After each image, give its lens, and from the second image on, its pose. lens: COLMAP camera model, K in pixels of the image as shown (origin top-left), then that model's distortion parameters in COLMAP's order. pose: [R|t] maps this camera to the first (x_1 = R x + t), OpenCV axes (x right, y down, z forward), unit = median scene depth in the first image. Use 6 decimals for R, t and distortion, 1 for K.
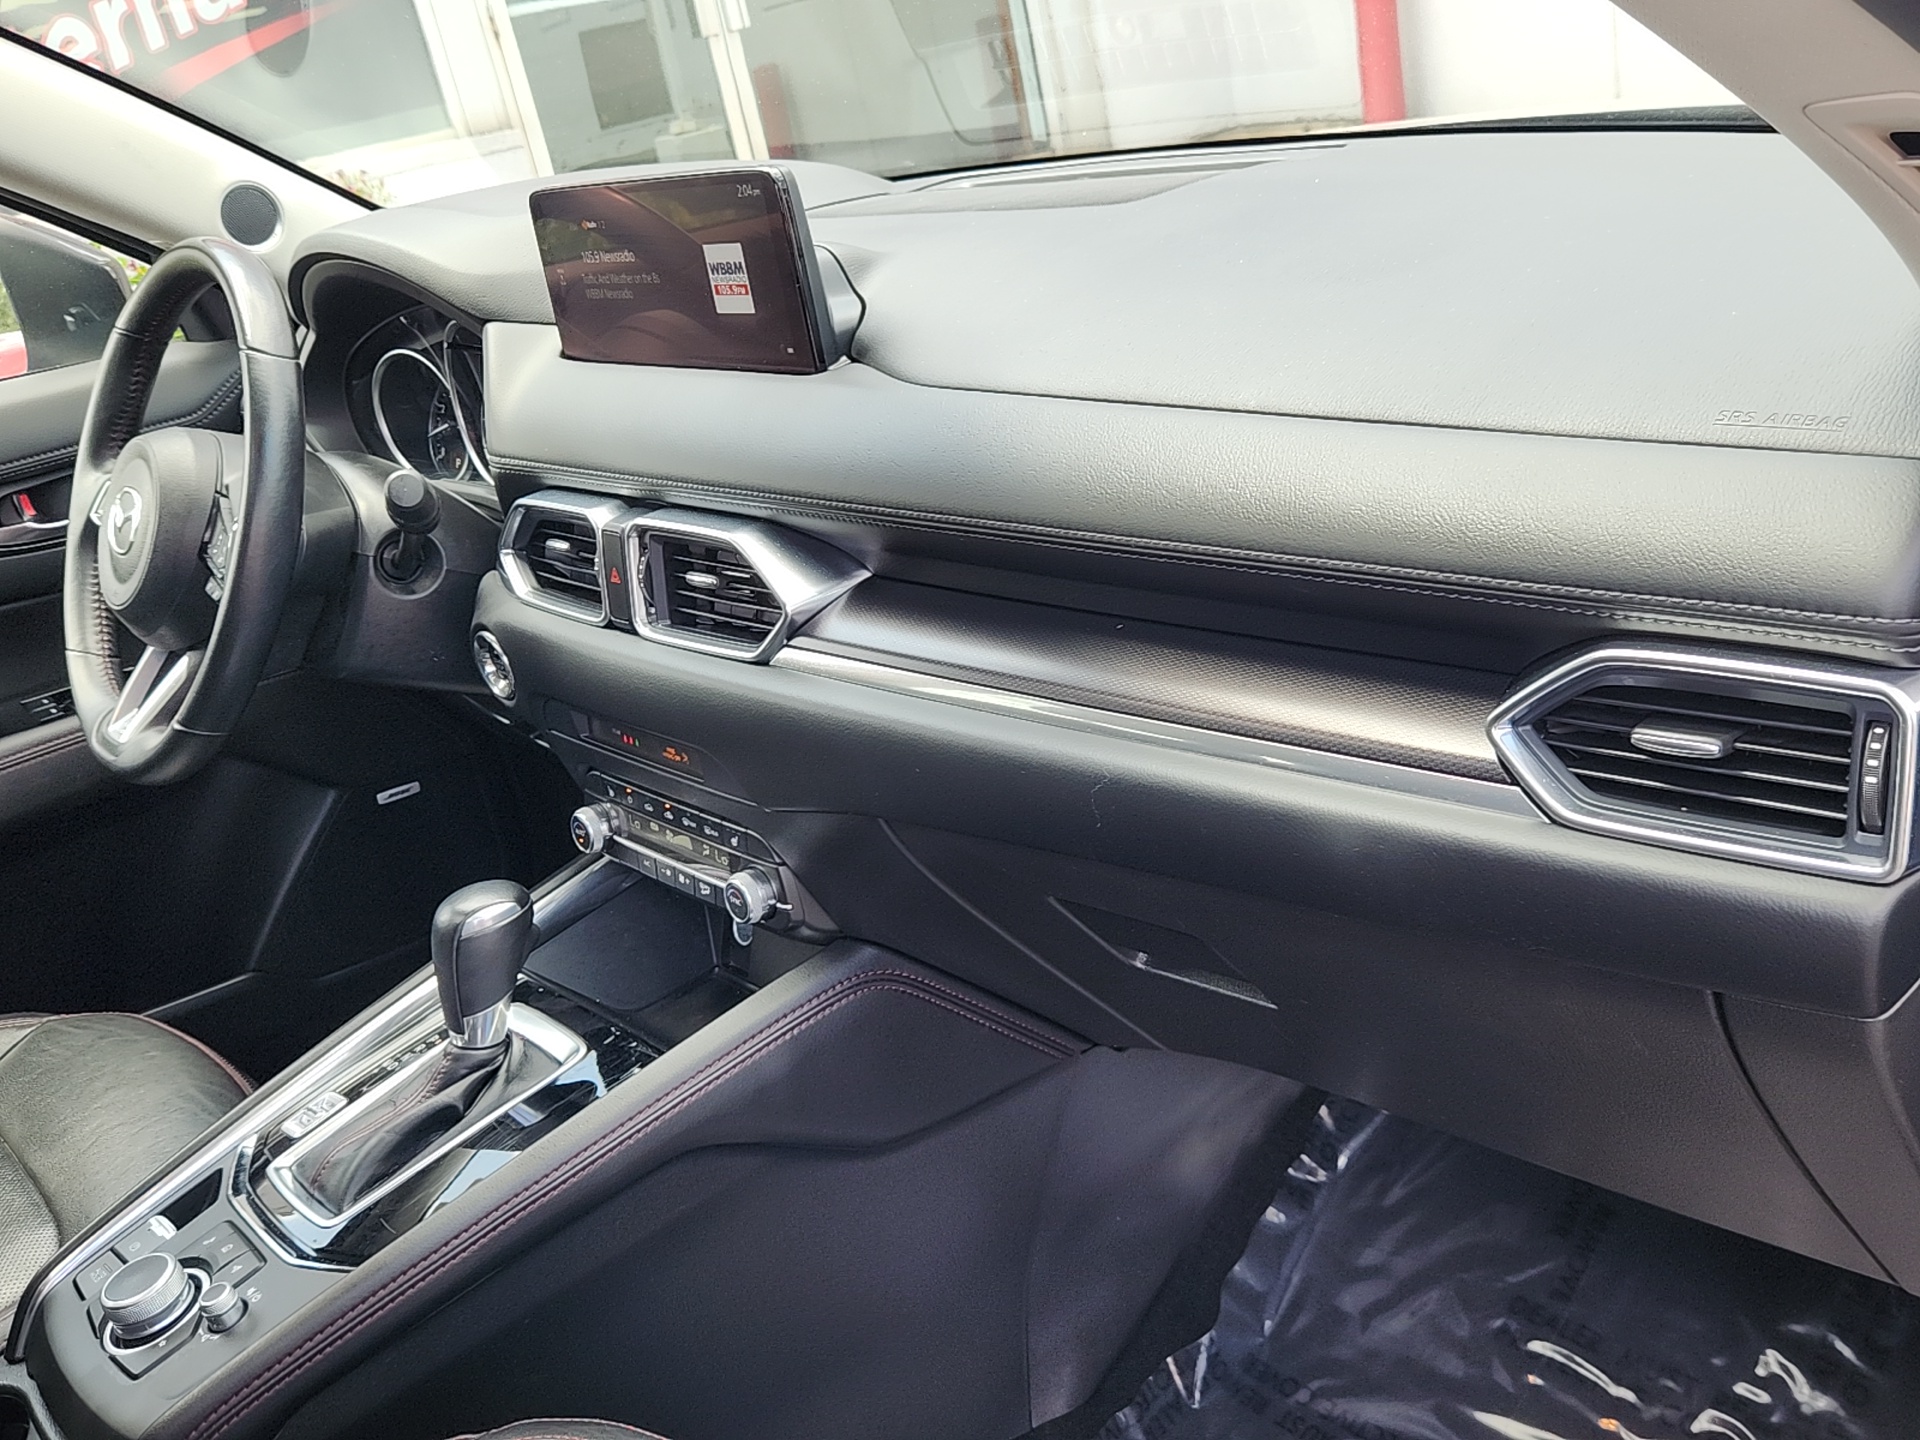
lens RADIAL K [[1722.1, 0, 957.1], [0, 1722.1, 733.8], [0, 0, 1]] dist [0.081202, -0.071997]
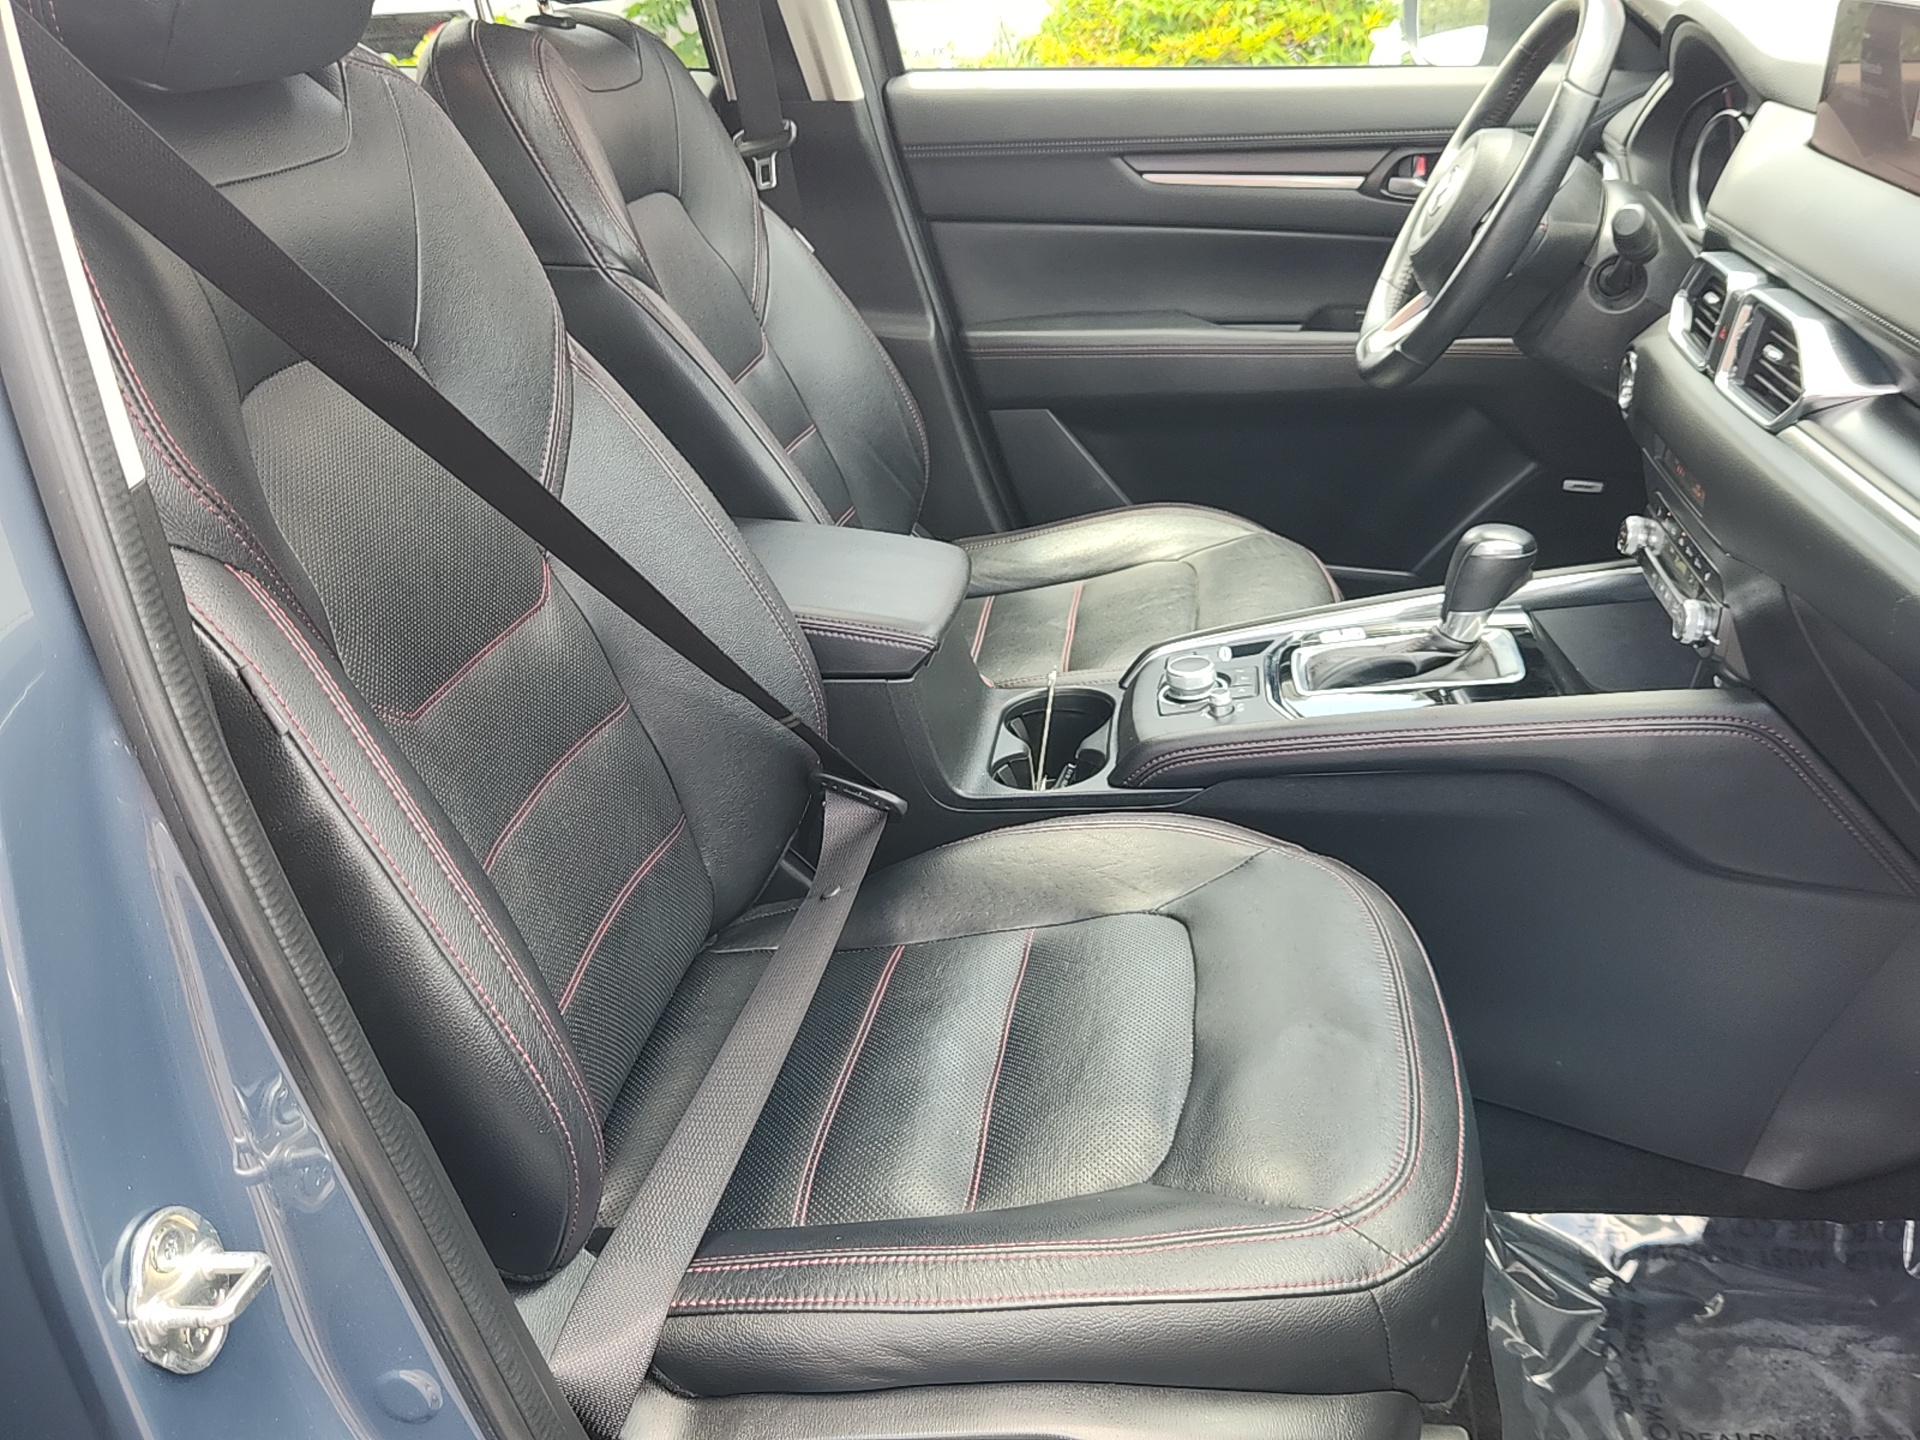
lens RADIAL K [[1722.1, 0, 959.3], [0, 1722.1, 712.6], [0, 0, 1]] dist [0.081202, -0.071997]
pose [[0.640428, 0.454405, -0.619167, 0.329931], [-0.368673, 0.889121, 0.271191, 0.009563], [0.673745, 0.054592, 0.736945, -0.233331]]
